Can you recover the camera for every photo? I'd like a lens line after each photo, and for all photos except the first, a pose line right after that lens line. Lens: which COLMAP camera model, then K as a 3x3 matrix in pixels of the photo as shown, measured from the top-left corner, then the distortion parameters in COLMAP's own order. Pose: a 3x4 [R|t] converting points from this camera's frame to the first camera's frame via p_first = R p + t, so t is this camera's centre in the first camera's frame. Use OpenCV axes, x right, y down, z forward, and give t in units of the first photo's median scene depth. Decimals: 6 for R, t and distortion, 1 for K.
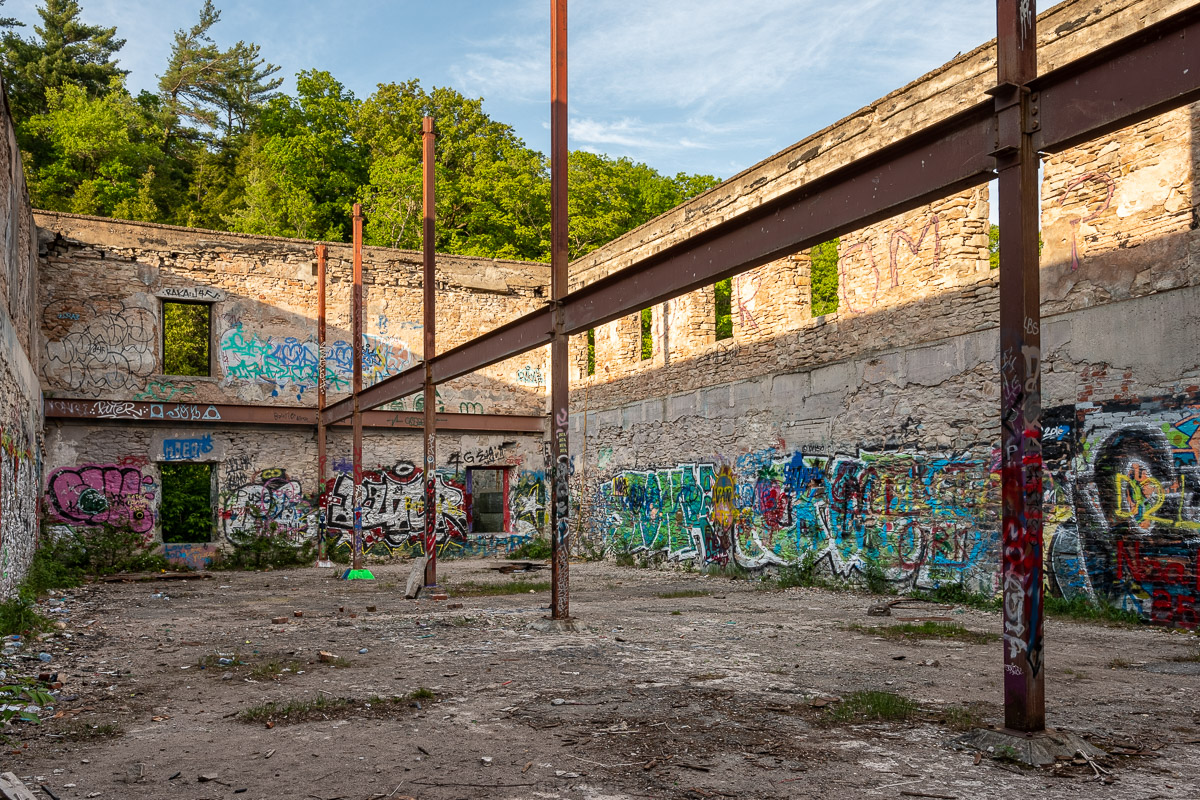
lens RADIAL K [[1138.0, 0, 600.8], [0, 1138.0, 453.8], [0, 0, 1]] dist [0.001305, -0.015694]
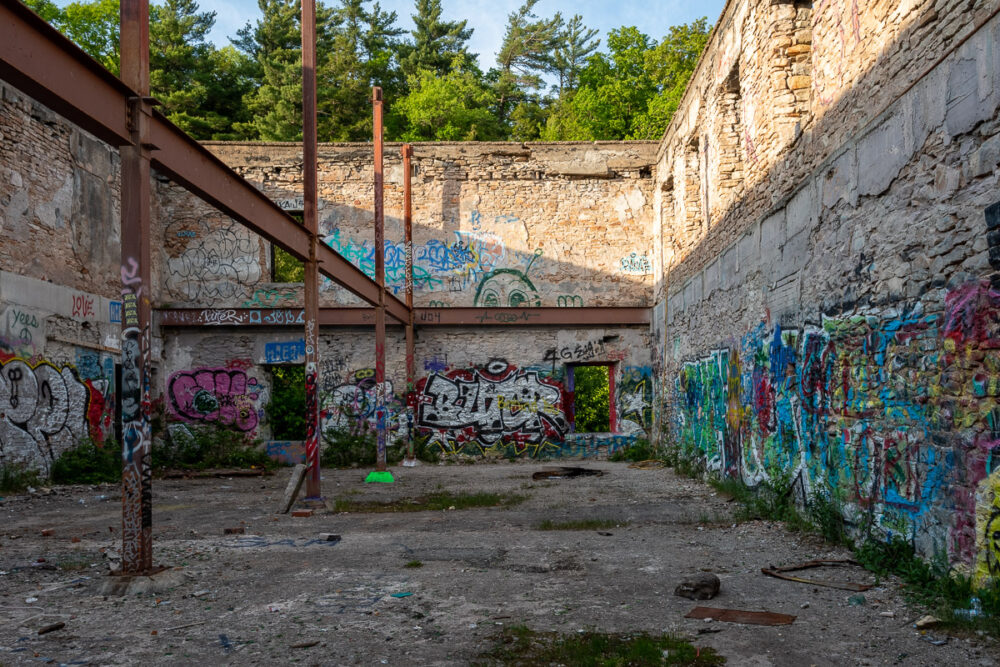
lens RADIAL K [[948.3, 0, 500.7], [0, 948.3, 378.3], [0, 0, 1]] dist [0.001305, -0.015694]
pose [[0.899780, -0.016061, -0.436047, 0.187415], [0.023871, 0.999638, 0.012438, 0.013456], [0.435690, -0.021600, 0.899838, 0.276931]]
